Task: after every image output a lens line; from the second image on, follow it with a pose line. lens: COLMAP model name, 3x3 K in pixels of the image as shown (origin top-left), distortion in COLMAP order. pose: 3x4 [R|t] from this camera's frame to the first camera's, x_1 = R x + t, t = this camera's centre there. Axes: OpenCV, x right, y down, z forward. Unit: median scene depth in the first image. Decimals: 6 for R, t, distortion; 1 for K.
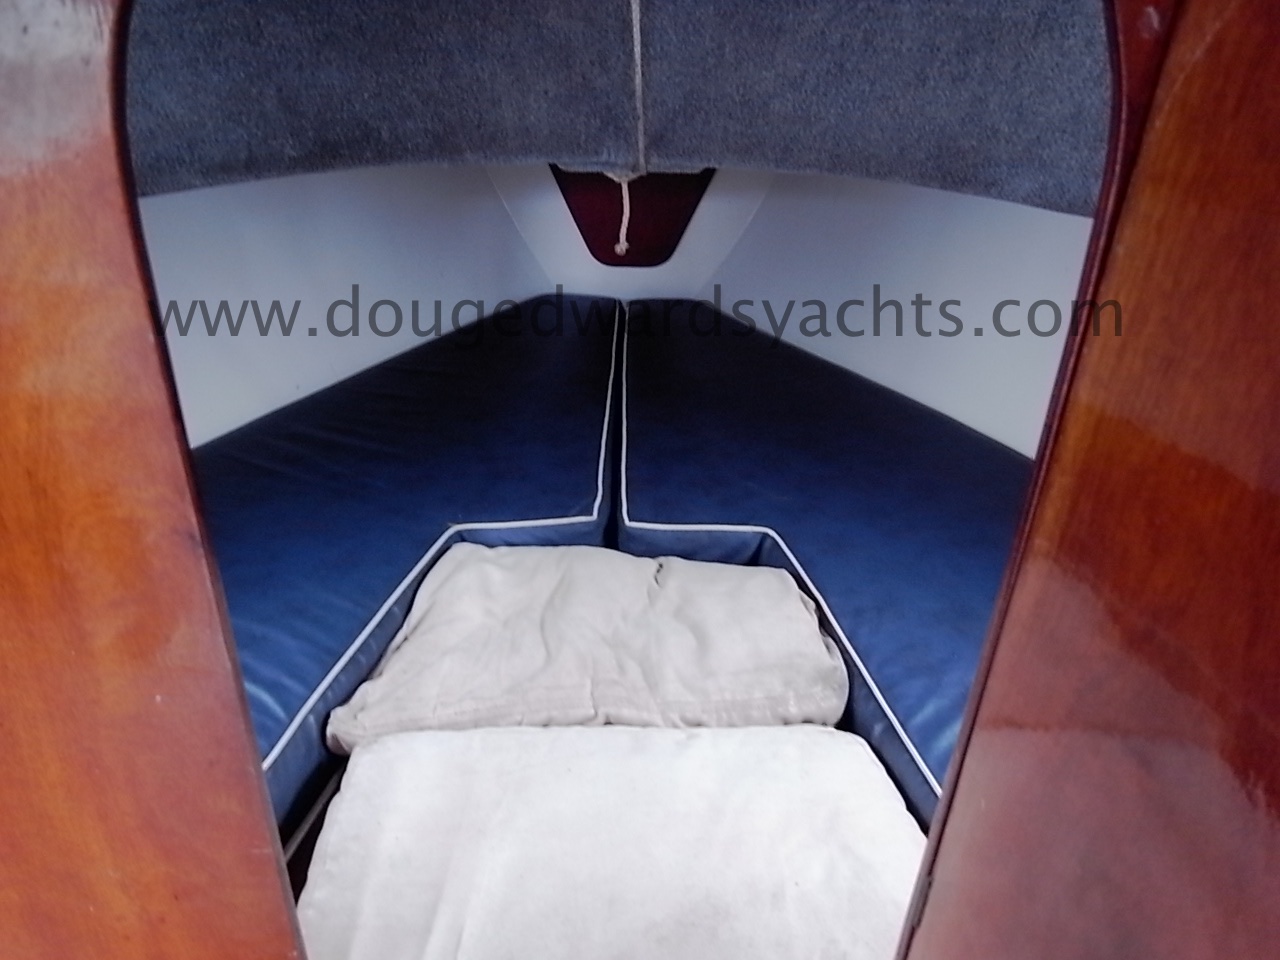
lens RADIAL K [[910.6, 0, 641.4], [0, 910.6, 483.0], [0, 0, 1]] dist [-0.070291, 0.055098]
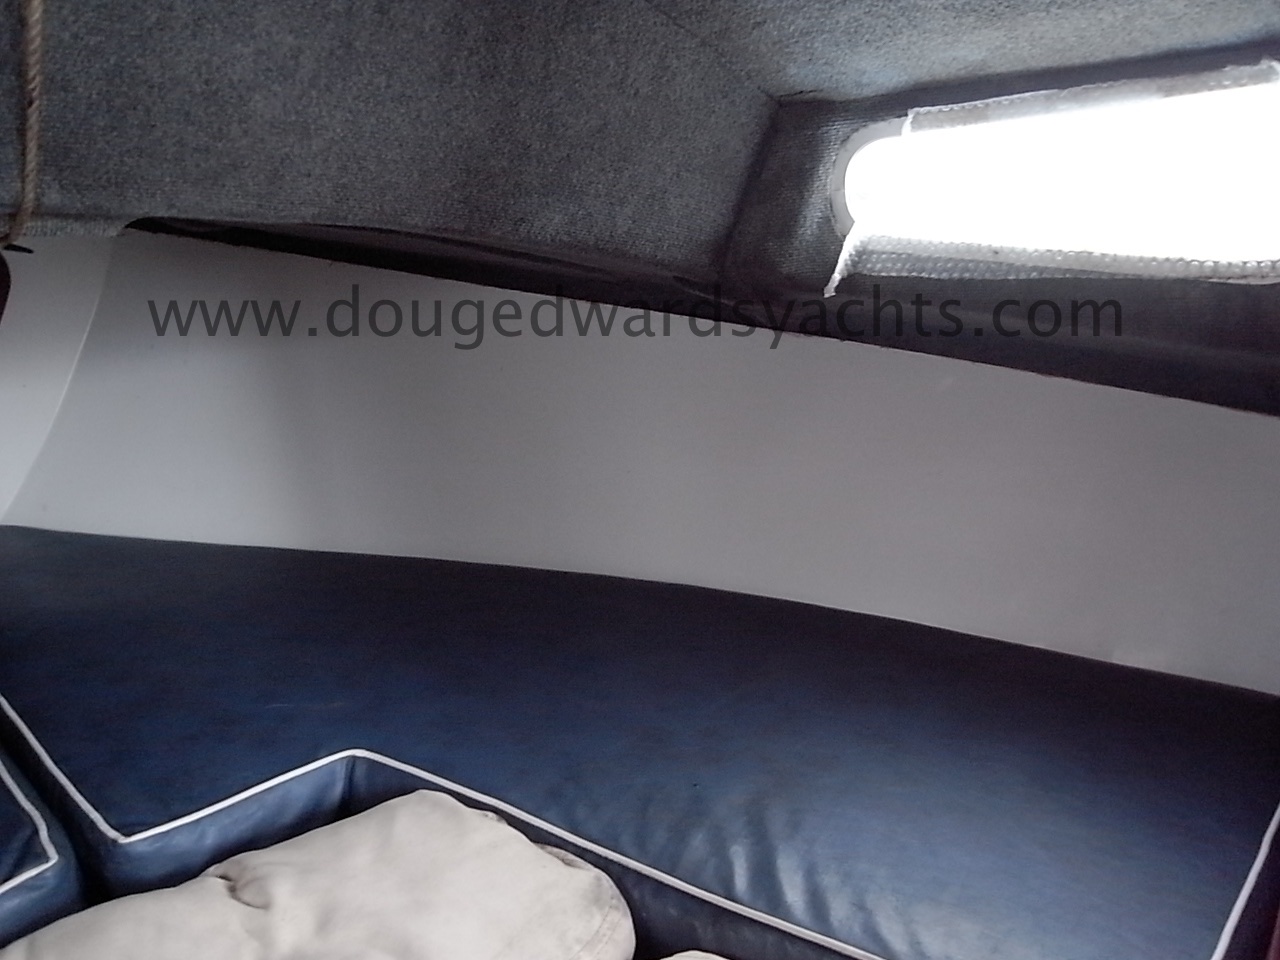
lens RADIAL K [[910.6, 0, 637.9], [0, 910.6, 480.3], [0, 0, 1]] dist [-0.070291, 0.055098]
pose [[0.684278, -0.207876, 0.698964, -0.179873], [0.364095, 0.927877, -0.080489, -0.004452], [-0.631821, 0.309567, 0.710613, 0.440377]]
